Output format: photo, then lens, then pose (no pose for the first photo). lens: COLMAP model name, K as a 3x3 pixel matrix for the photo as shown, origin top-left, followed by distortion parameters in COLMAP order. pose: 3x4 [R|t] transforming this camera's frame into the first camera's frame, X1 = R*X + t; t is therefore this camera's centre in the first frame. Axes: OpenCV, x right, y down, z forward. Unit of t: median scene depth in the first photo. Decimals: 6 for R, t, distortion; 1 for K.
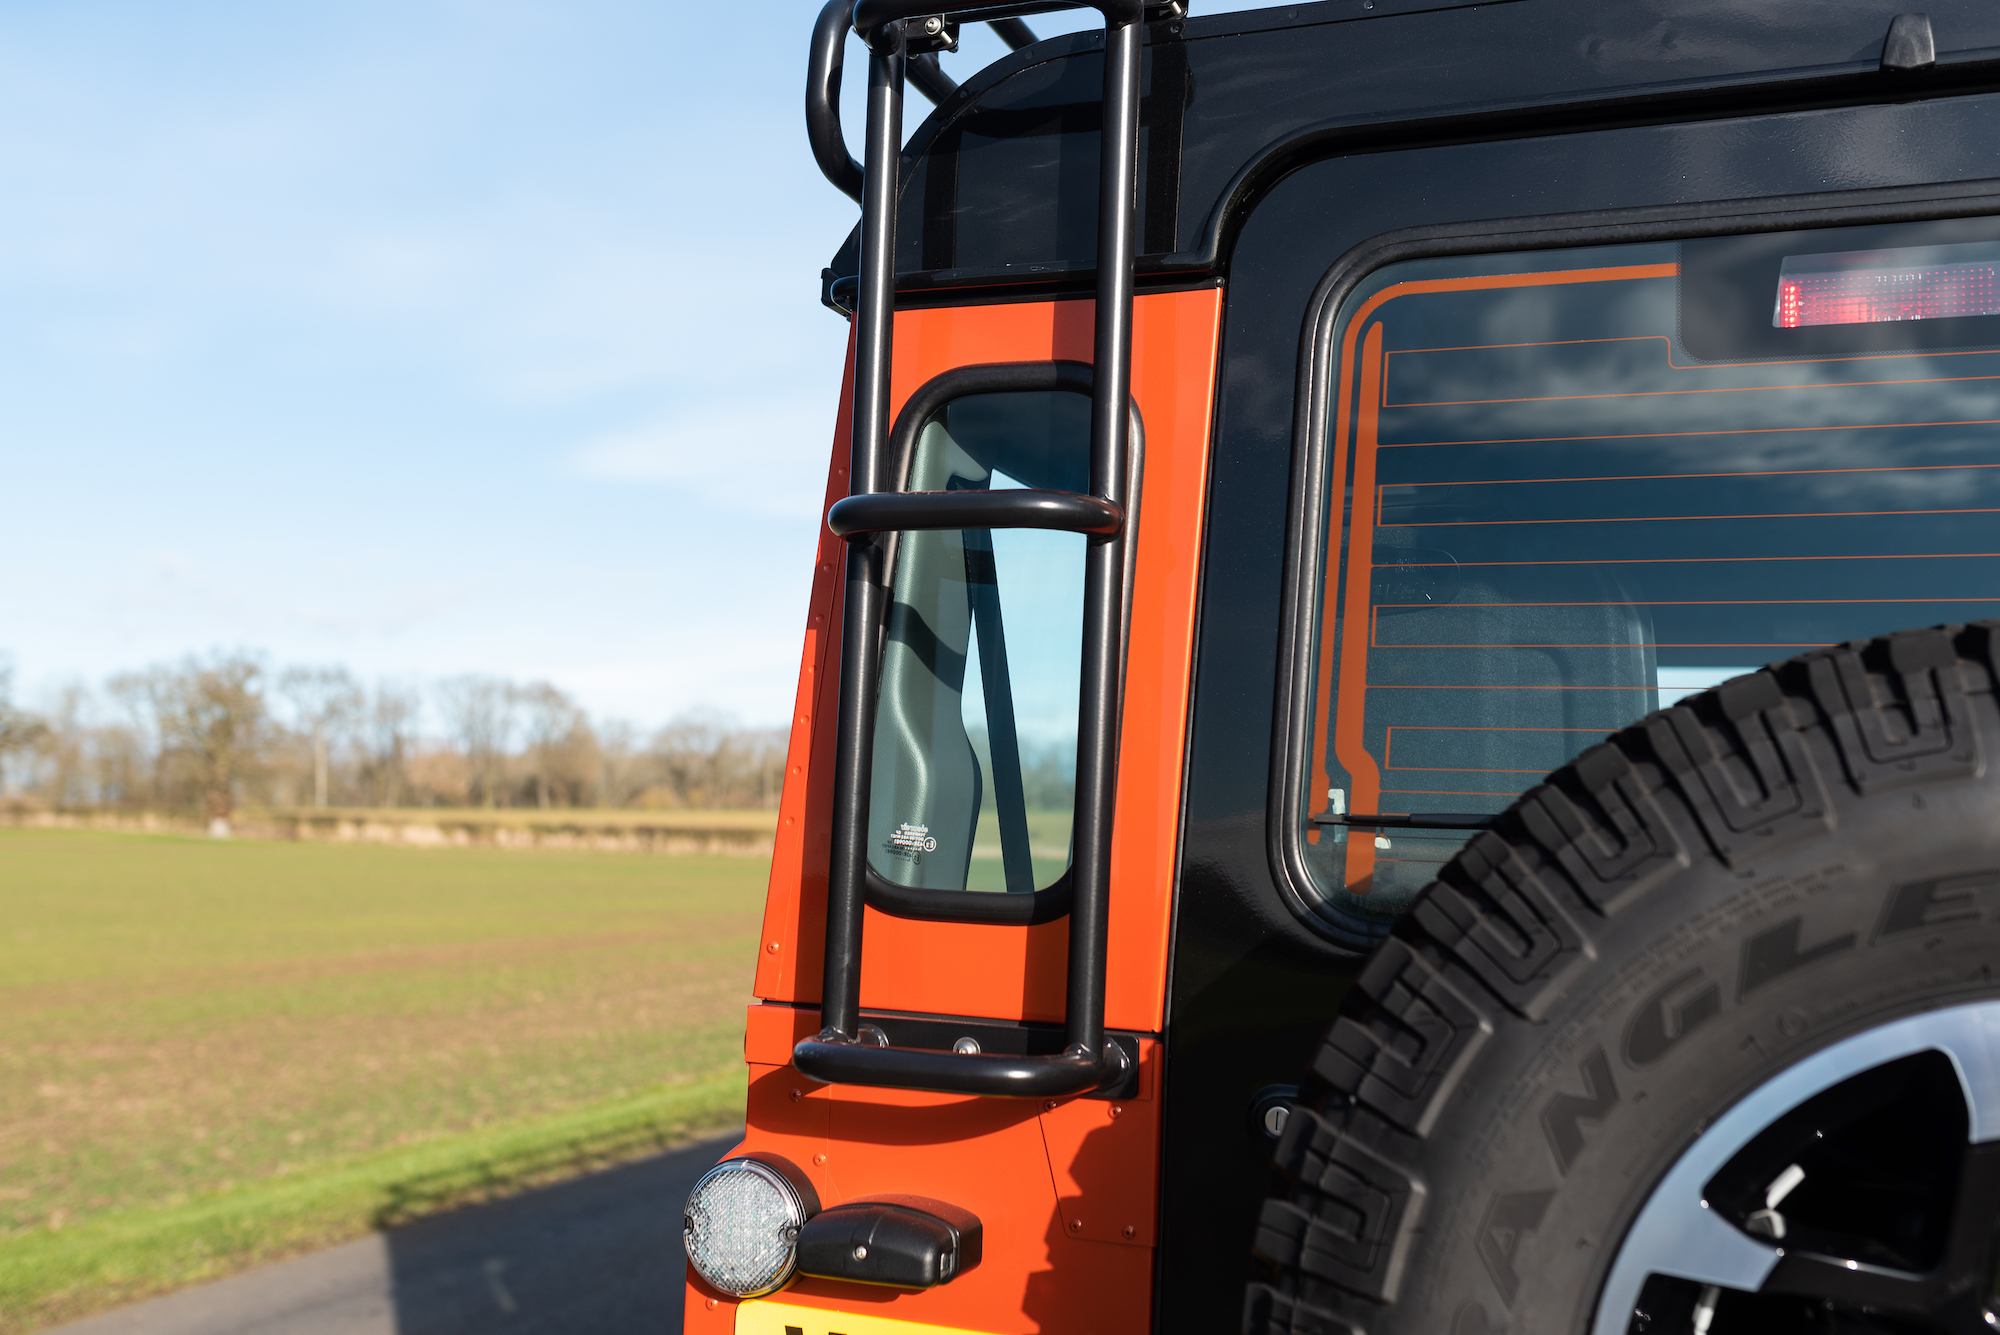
lens RADIAL K [[1945.8, 0, 1003.9], [0, 1945.8, 686.6], [0, 0, 1]] dist [0.003908, -0.003070]
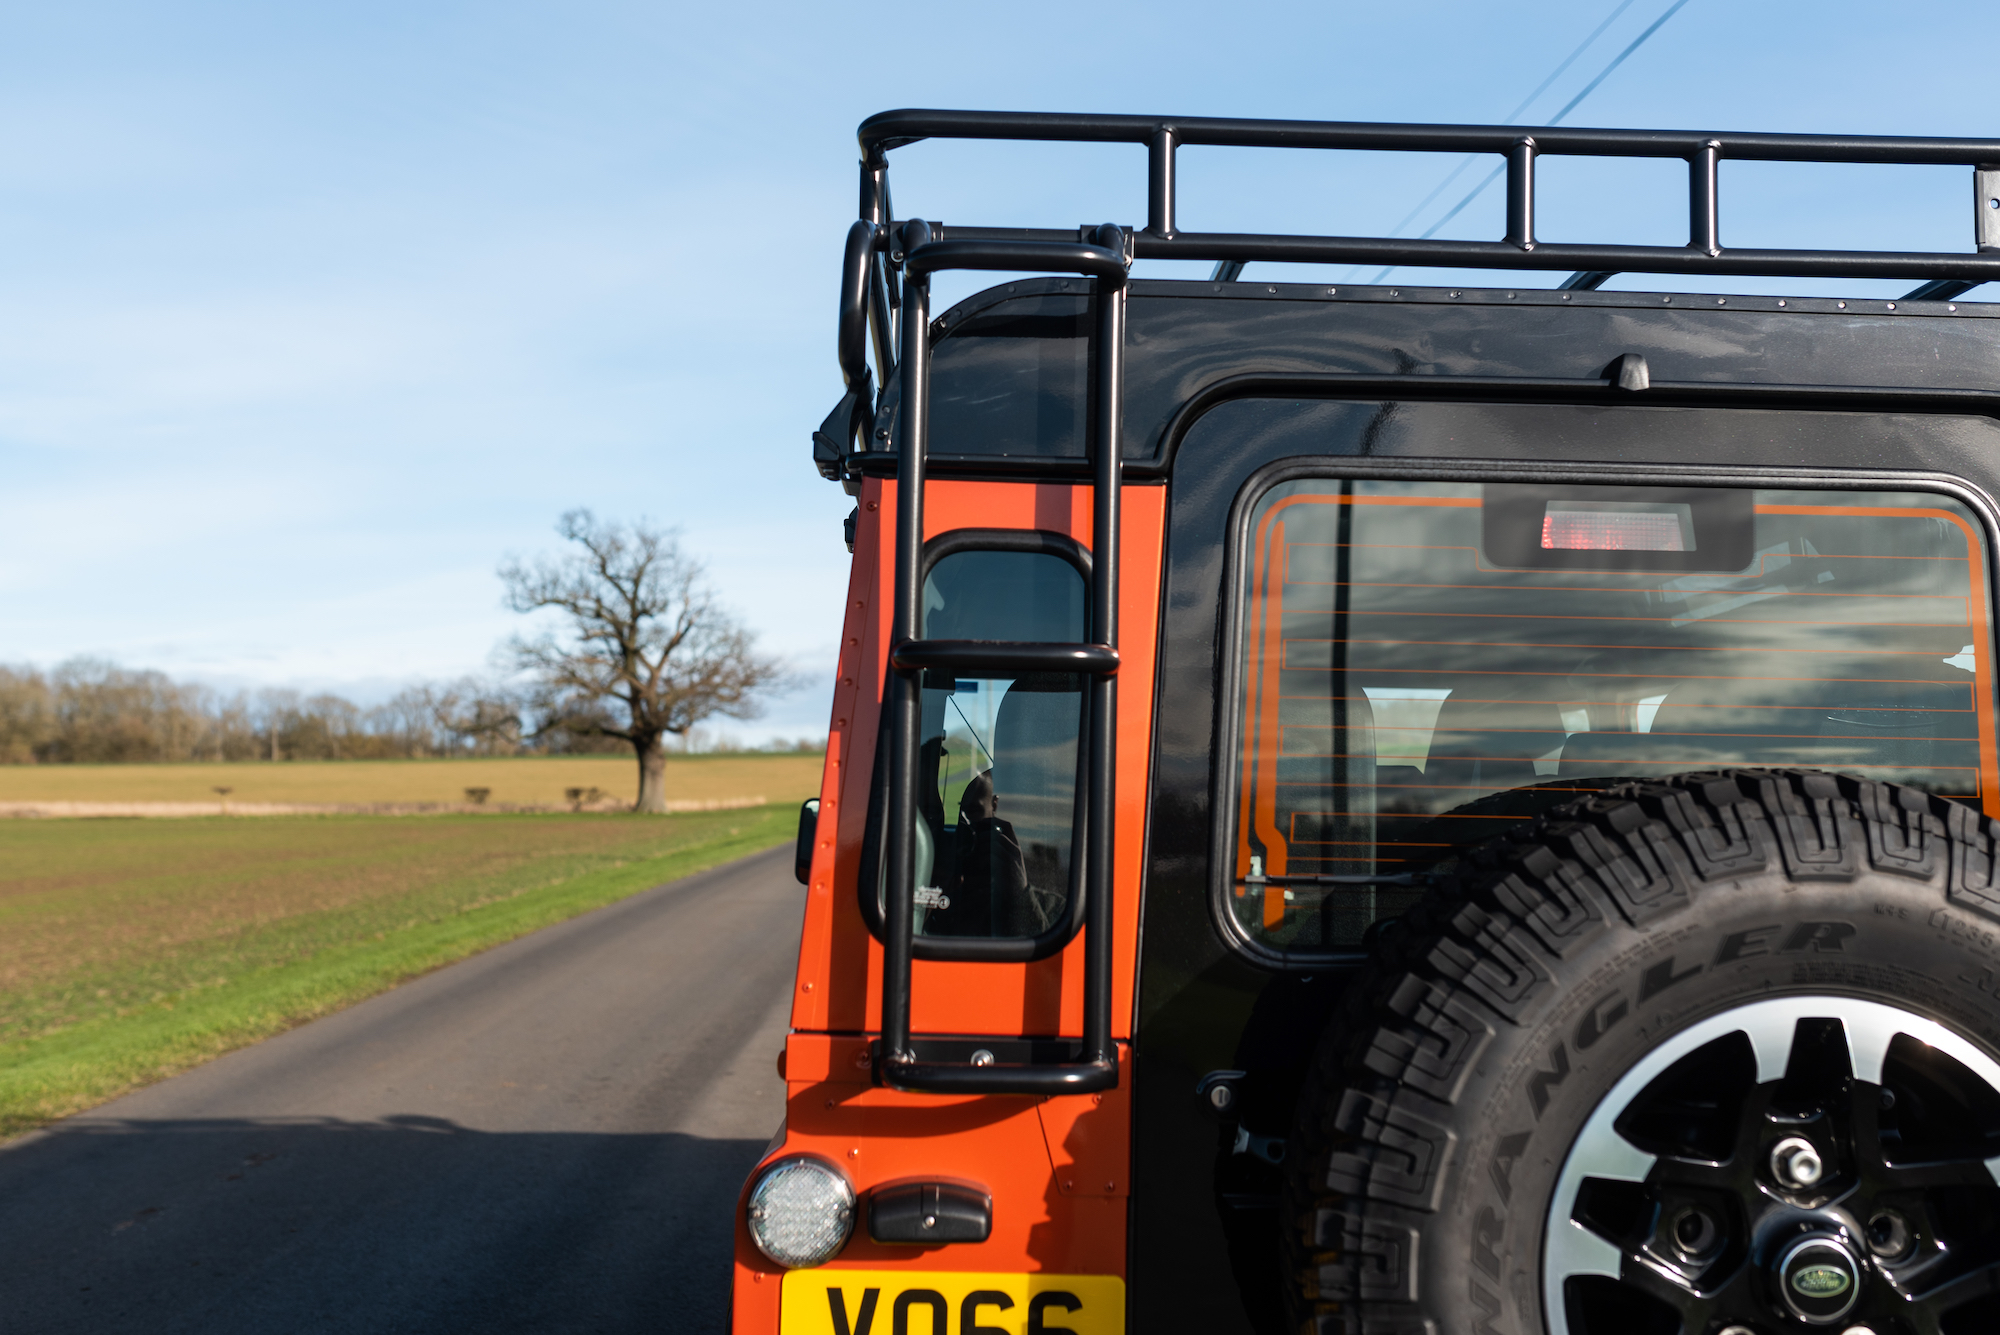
lens RADIAL K [[1969.1, 0, 1006.3], [0, 1969.1, 663.6], [0, 0, 1]] dist [0.002311, -0.003845]
pose [[0.920695, 0.010421, 0.390143, -0.720992], [-0.016658, 0.999782, 0.012604, -0.133137], [-0.389926, -0.018104, 0.920668, -0.302572]]
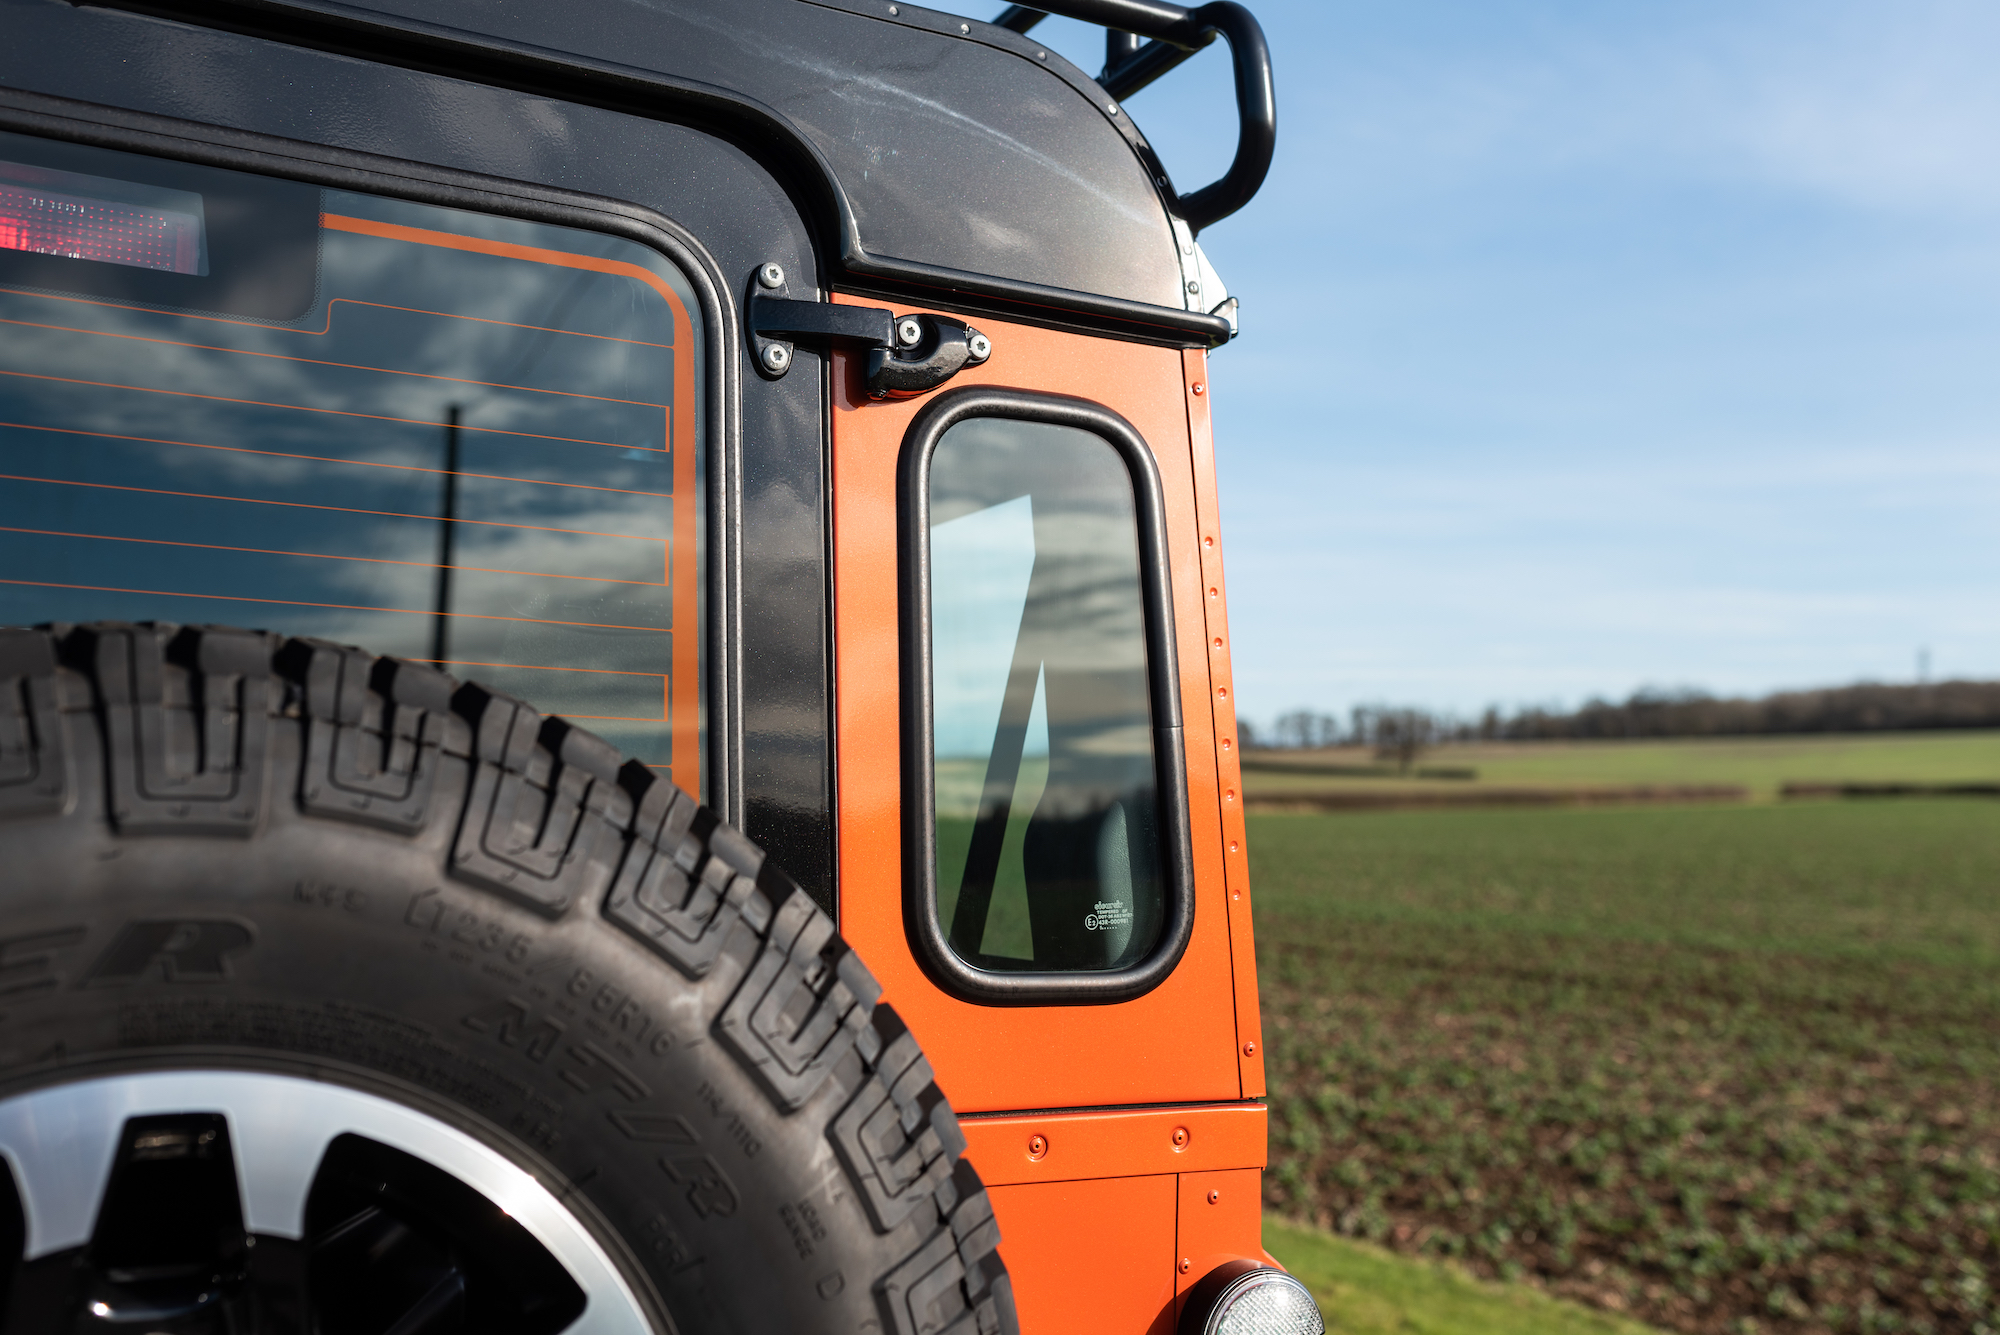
lens RADIAL K [[1918.2, 0, 1000.0], [0, 1918.2, 667.5], [0, 0, 1]] dist [0.003218, 0.002705]
pose [[0.656713, 0.049373, 0.752523, 0.131387], [-0.061164, 0.998054, -0.012106, -0.027274], [-0.751656, -0.038077, 0.658455, 0.153456]]
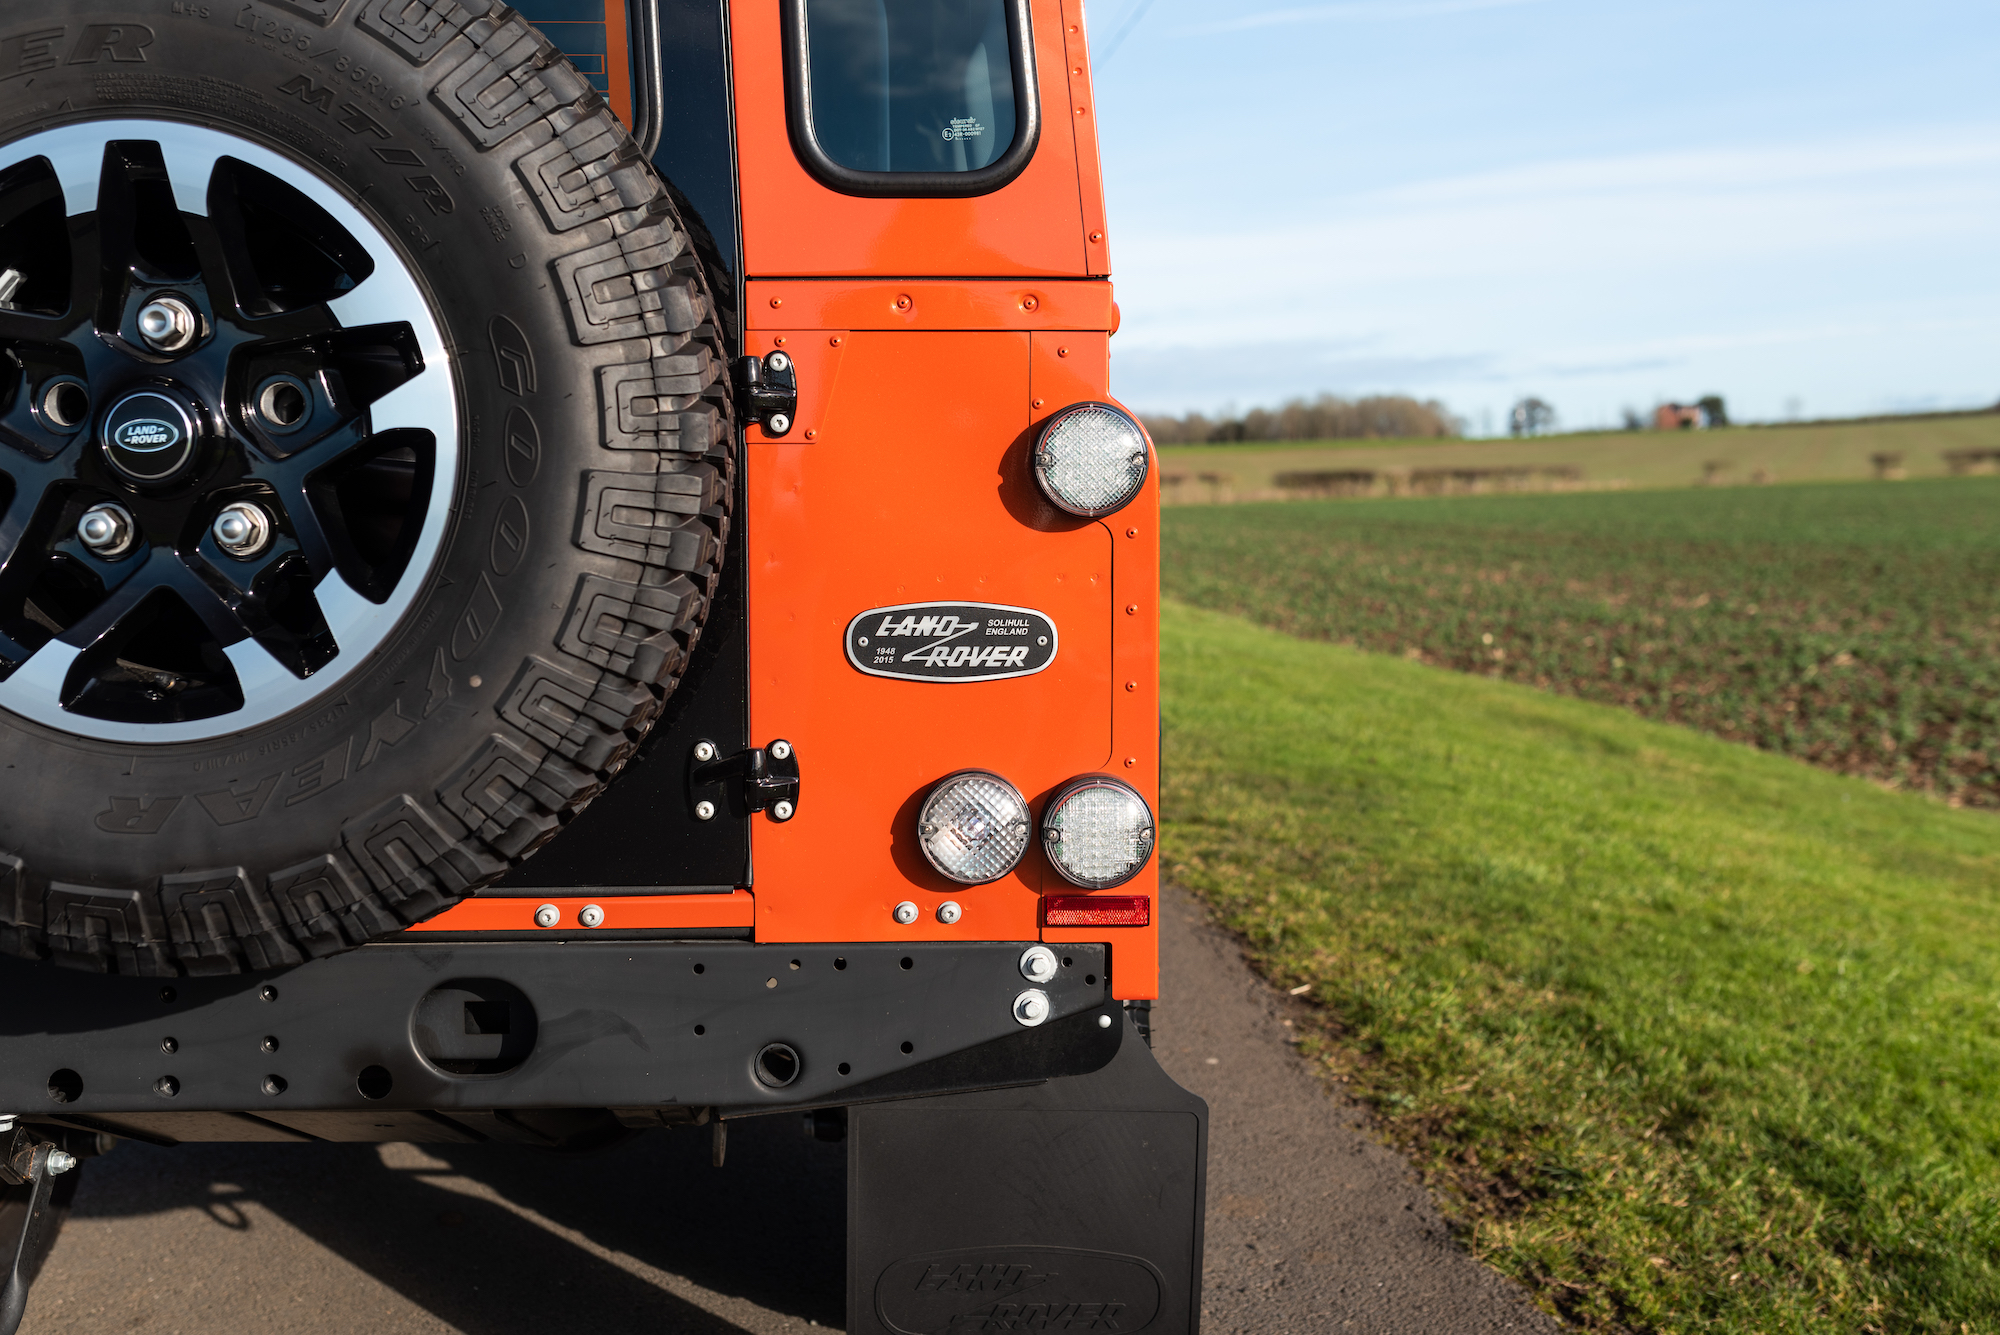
lens RADIAL K [[1945.8, 0, 1003.9], [0, 1945.8, 686.6], [0, 0, 1]] dist [0.003908, -0.003070]
pose [[0.917903, -0.068980, 0.390764, 0.498183], [0.000992, 0.985170, 0.171578, 0.304237], [-0.396805, -0.157104, 0.904359, -0.667210]]
